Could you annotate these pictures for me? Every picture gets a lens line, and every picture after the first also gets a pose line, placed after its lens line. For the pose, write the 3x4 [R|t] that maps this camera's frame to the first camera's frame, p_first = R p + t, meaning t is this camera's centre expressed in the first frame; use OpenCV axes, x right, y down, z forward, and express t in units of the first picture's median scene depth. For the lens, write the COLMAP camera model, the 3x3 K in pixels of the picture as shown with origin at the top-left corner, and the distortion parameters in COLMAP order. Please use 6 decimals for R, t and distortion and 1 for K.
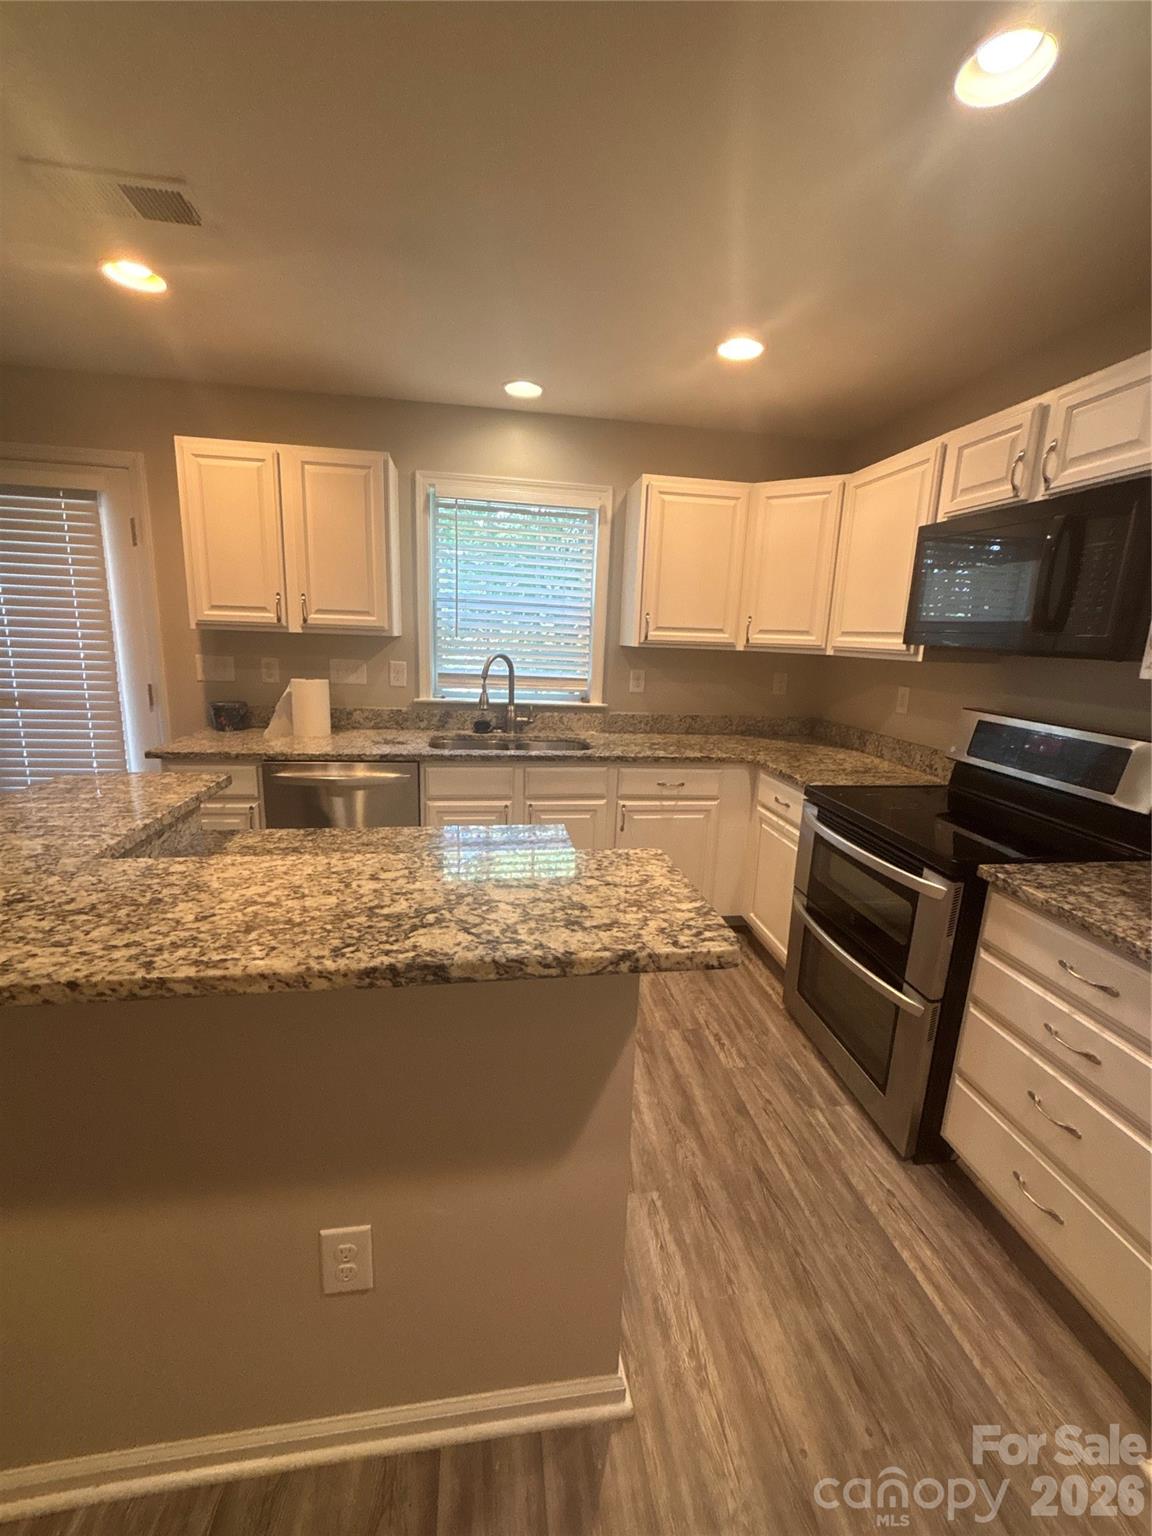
lens RADIAL K [[634.4, 0, 576.2], [0, 634.4, 770.4], [0, 0, 1]] dist [0.002715, -0.000829]
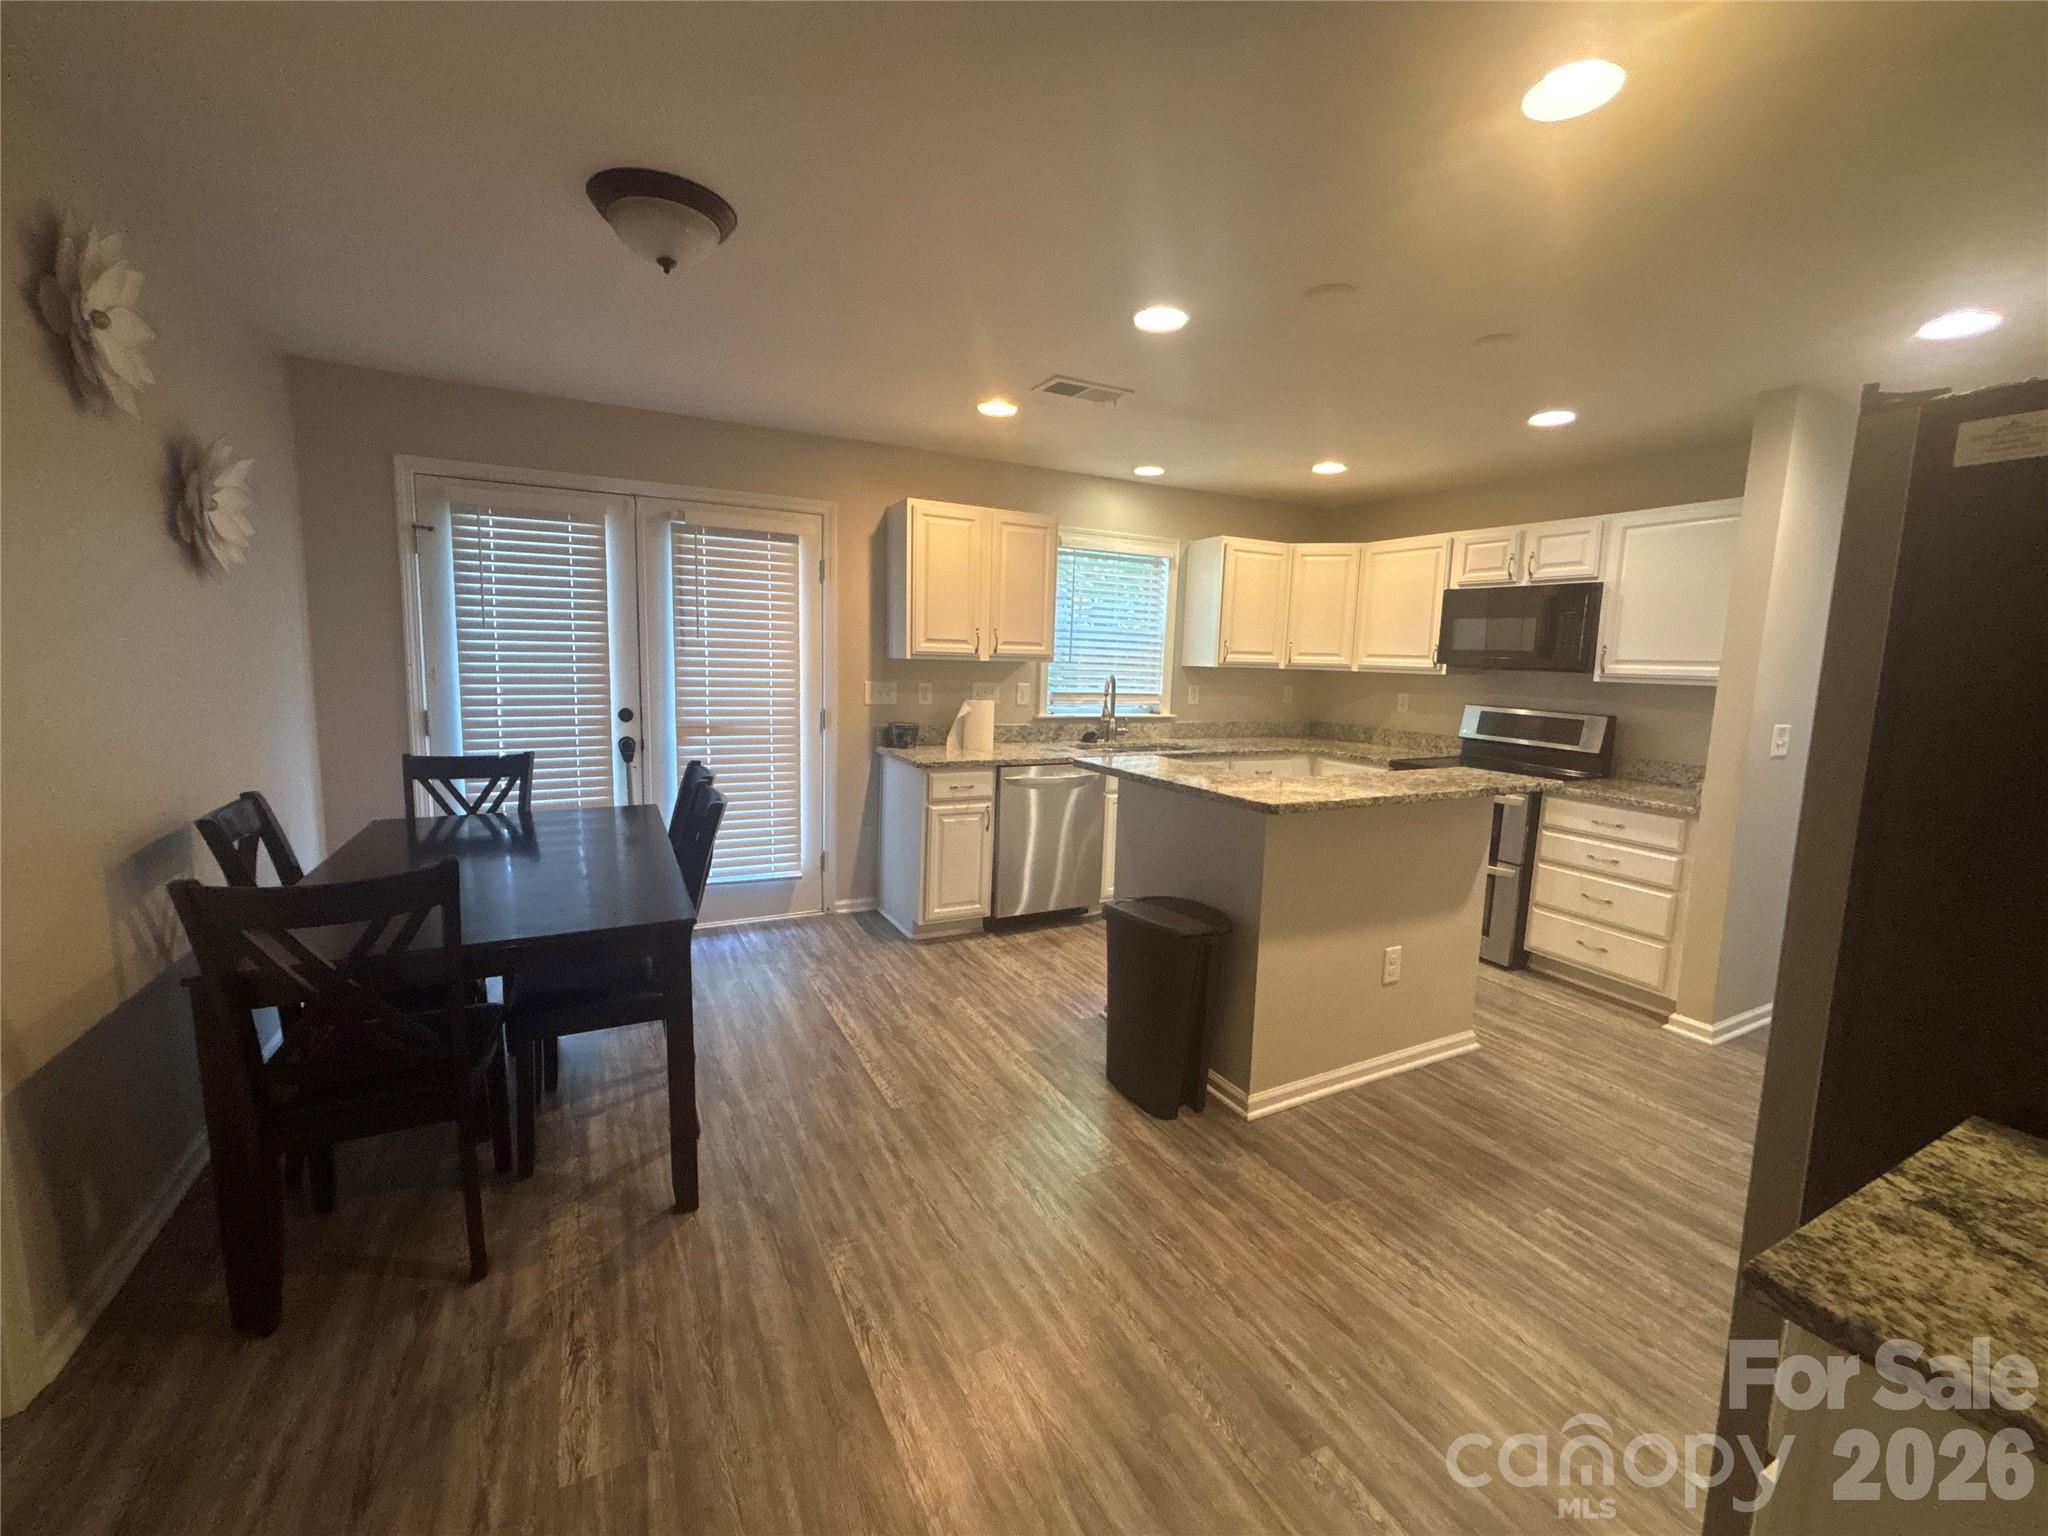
lens RADIAL K [[845.9, 0, 1015.3], [0, 845.9, 774.1], [0, 0, 1]] dist [0.002715, -0.000829]
pose [[0.946487, -0.055743, 0.317892, -0.896501], [0.074565, 0.996092, -0.047340, 0.070563], [-0.314011, 0.068510, 0.946944, -0.483140]]
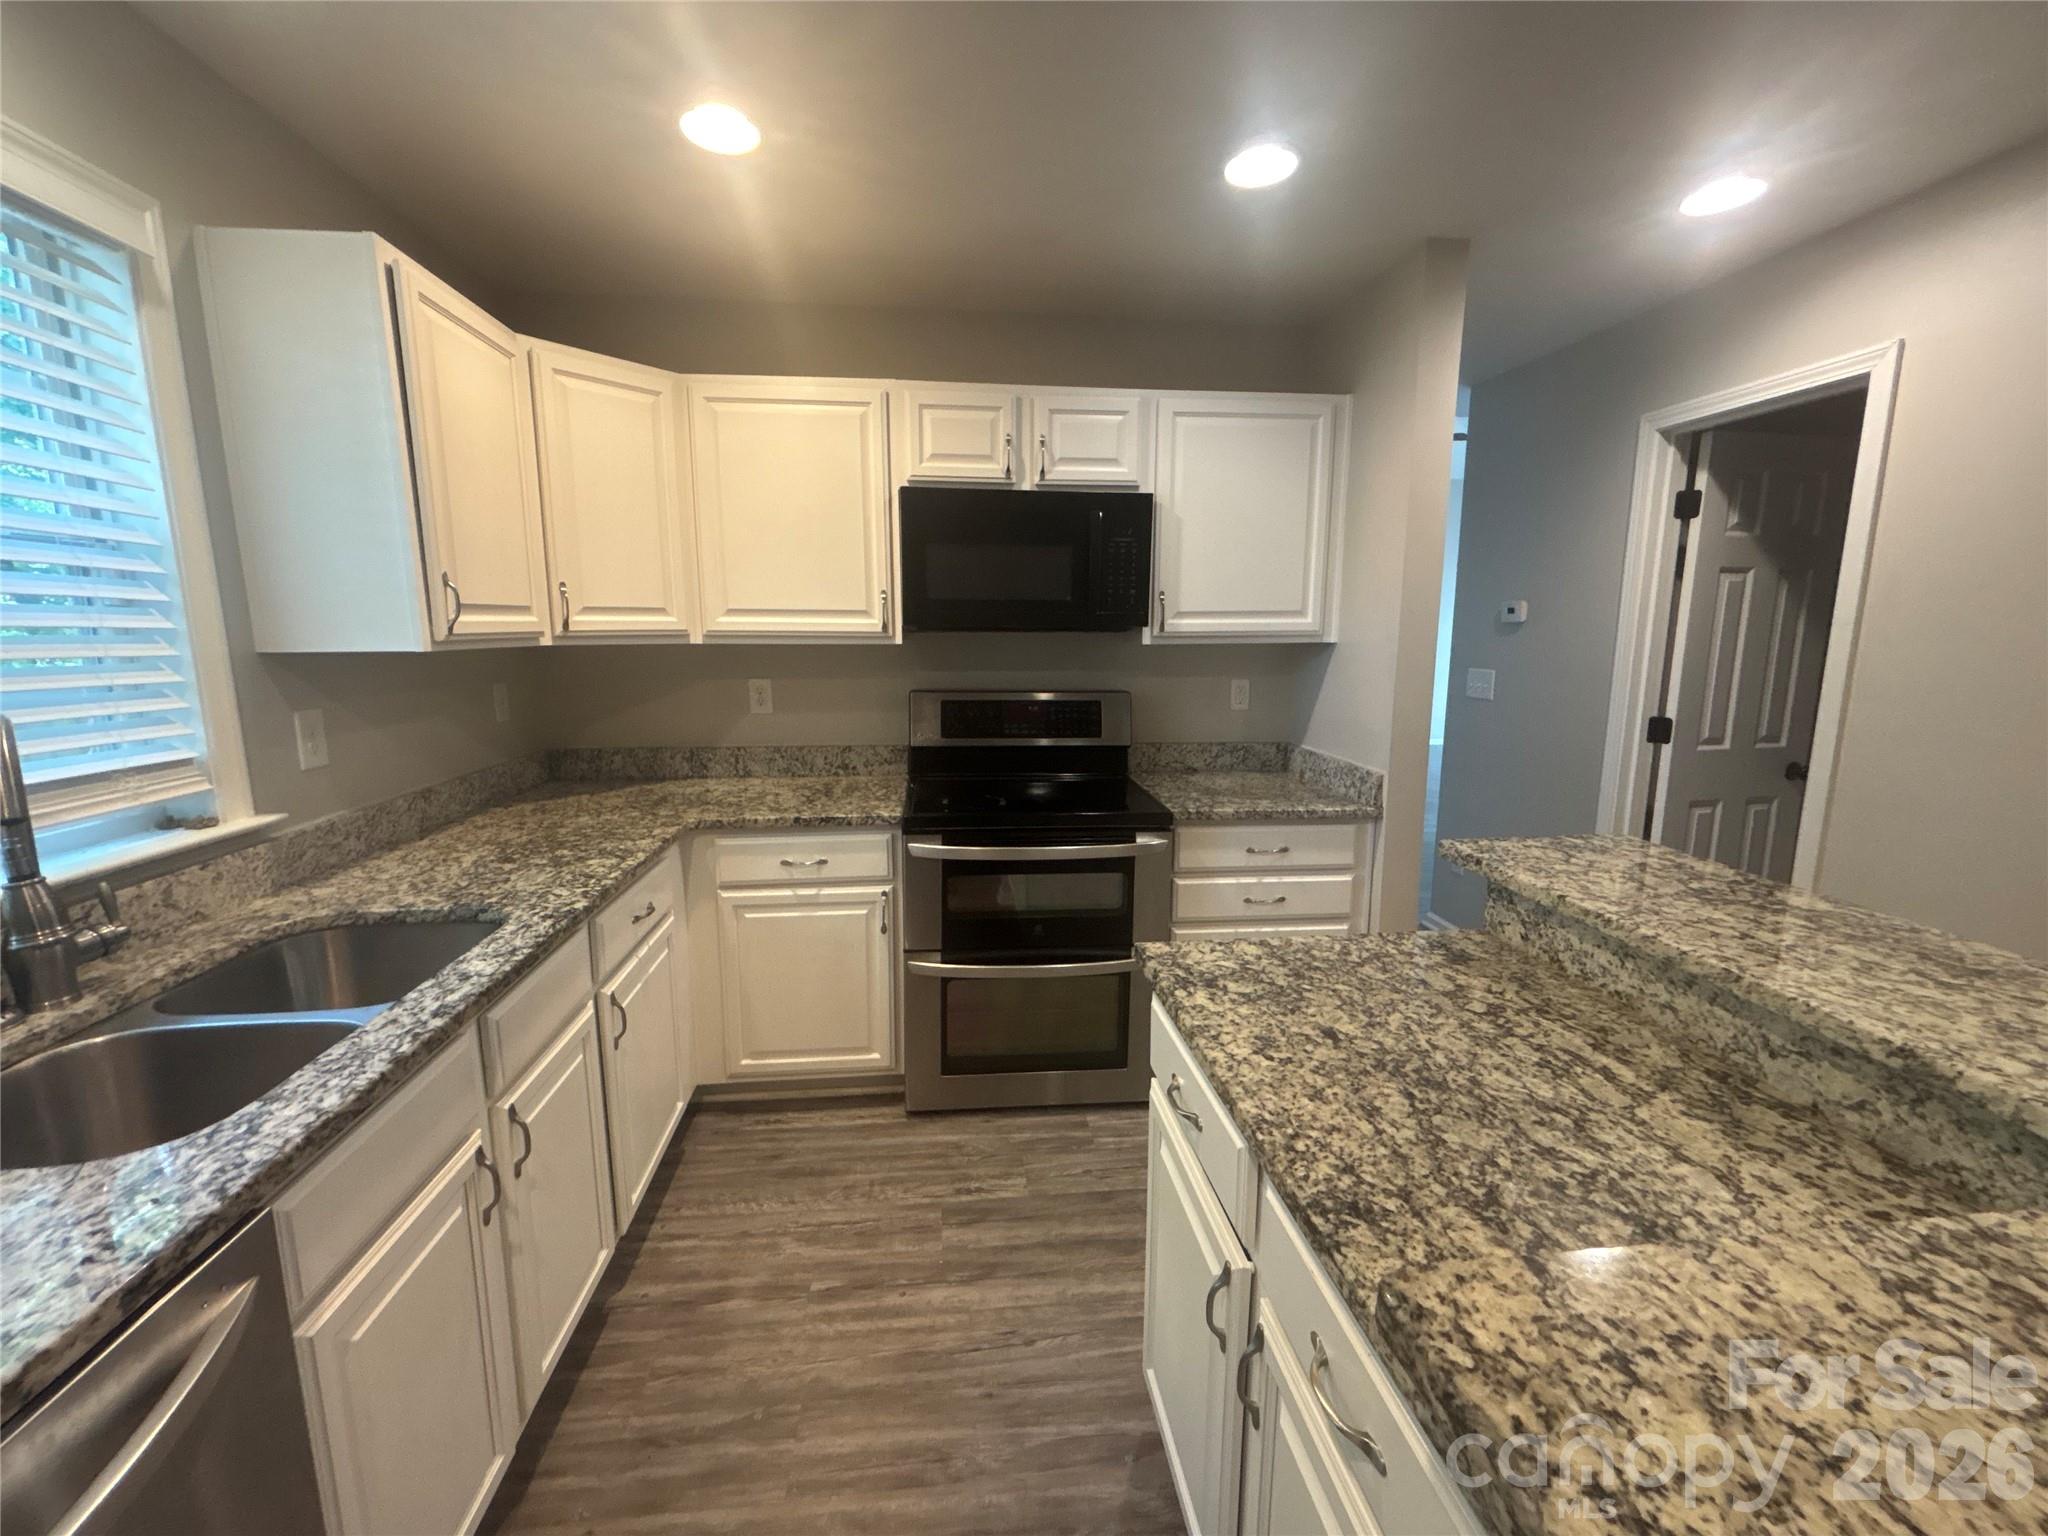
lens RADIAL K [[845.9, 0, 1019.5], [0, 845.9, 765.6], [0, 0, 1]] dist [0.002715, -0.000829]
pose [[0.031780, -0.202161, 0.978837, -0.493876], [0.210855, 0.958647, 0.191145, -0.160919], [-0.977001, 0.200318, 0.073092, 0.645525]]
